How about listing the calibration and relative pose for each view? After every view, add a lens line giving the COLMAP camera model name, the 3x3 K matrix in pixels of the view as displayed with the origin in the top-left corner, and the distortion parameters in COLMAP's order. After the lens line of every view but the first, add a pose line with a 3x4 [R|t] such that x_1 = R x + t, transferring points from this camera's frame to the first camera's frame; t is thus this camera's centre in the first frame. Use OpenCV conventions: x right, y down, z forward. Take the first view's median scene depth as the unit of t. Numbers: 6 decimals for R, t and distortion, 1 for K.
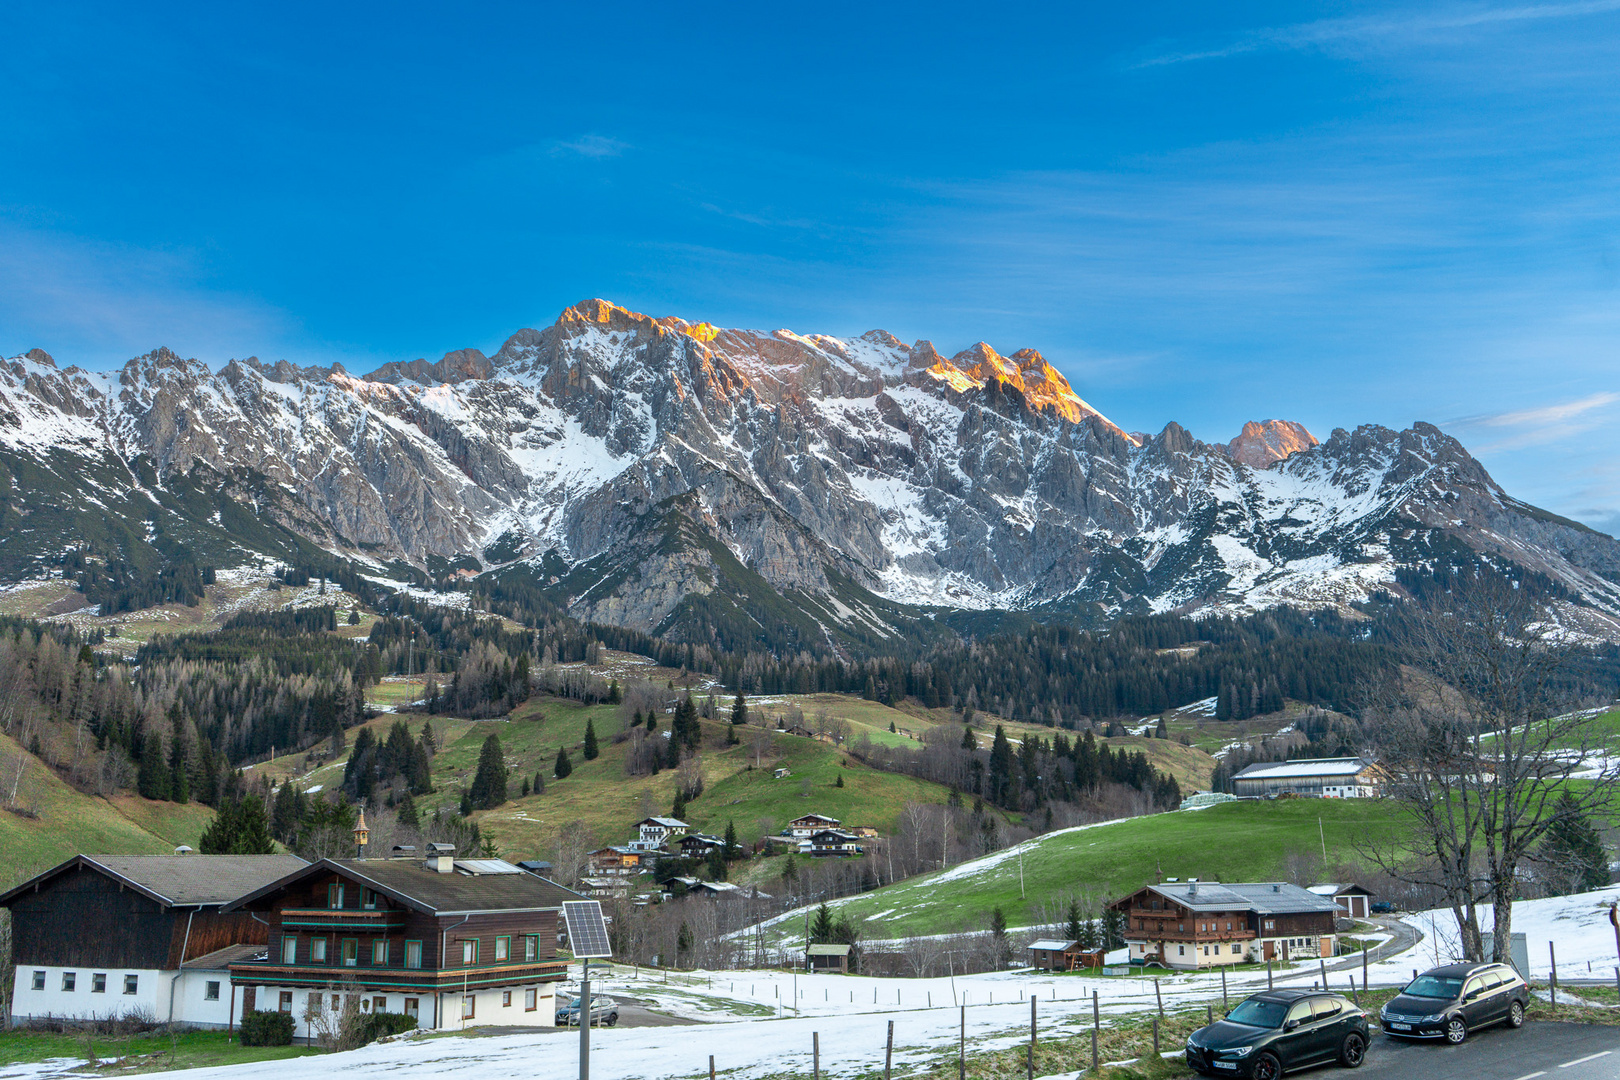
lens RADIAL K [[1545.6, 0, 810.0], [0, 1545.6, 540.0], [0, 0, 1]] dist [-0.012625, 0.003181]
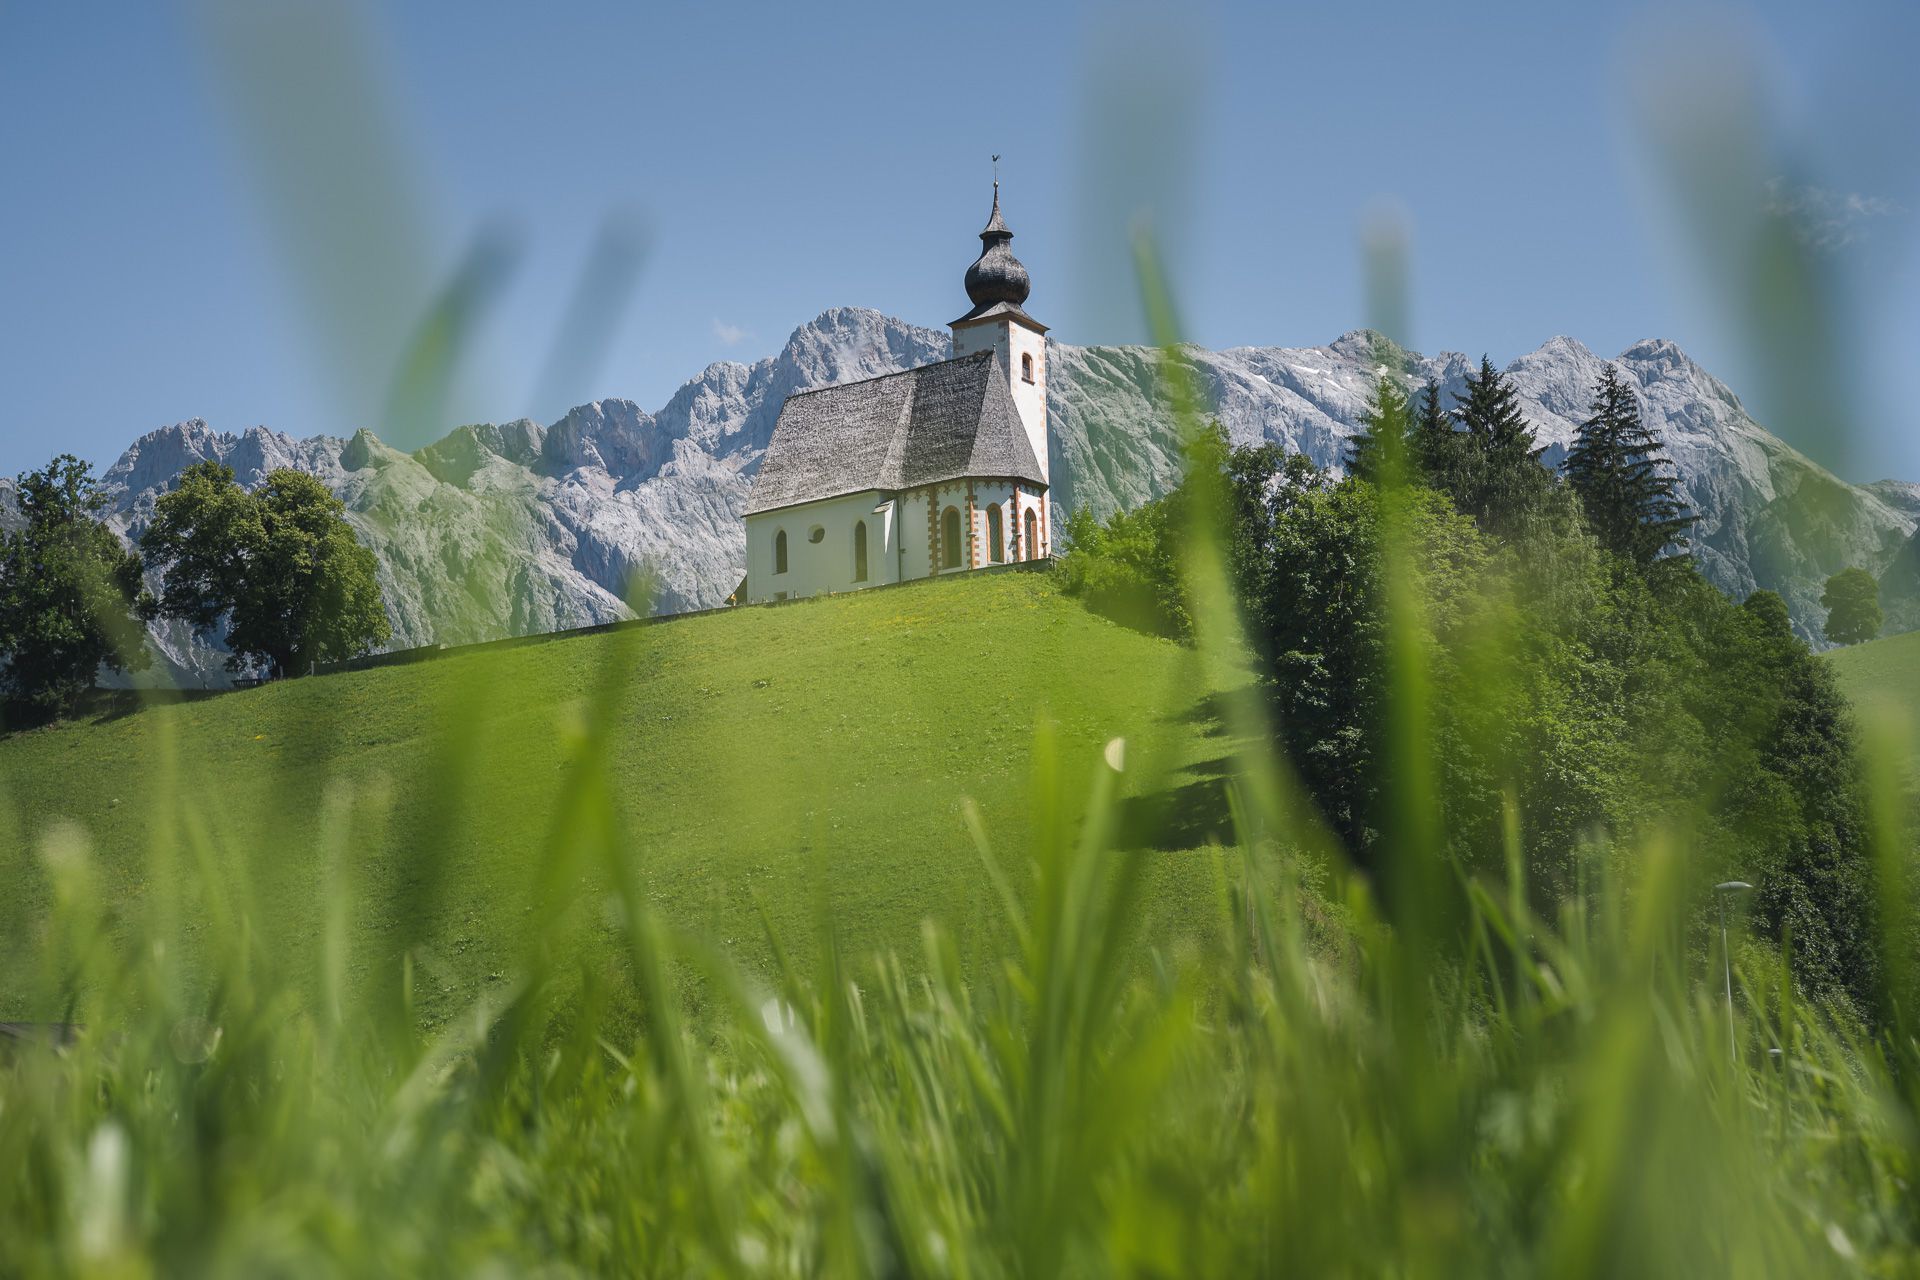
lens RADIAL K [[3600.6, 0, 990.8], [0, 3600.6, 643.8], [0, 0, 1]] dist [0.625556, 0.038030]
pose [[0.998724, -0.034635, -0.036754, -0.053295], [0.034574, 0.999399, -0.002297, -0.037268], [0.036812, 0.001023, 0.999322, -0.332919]]
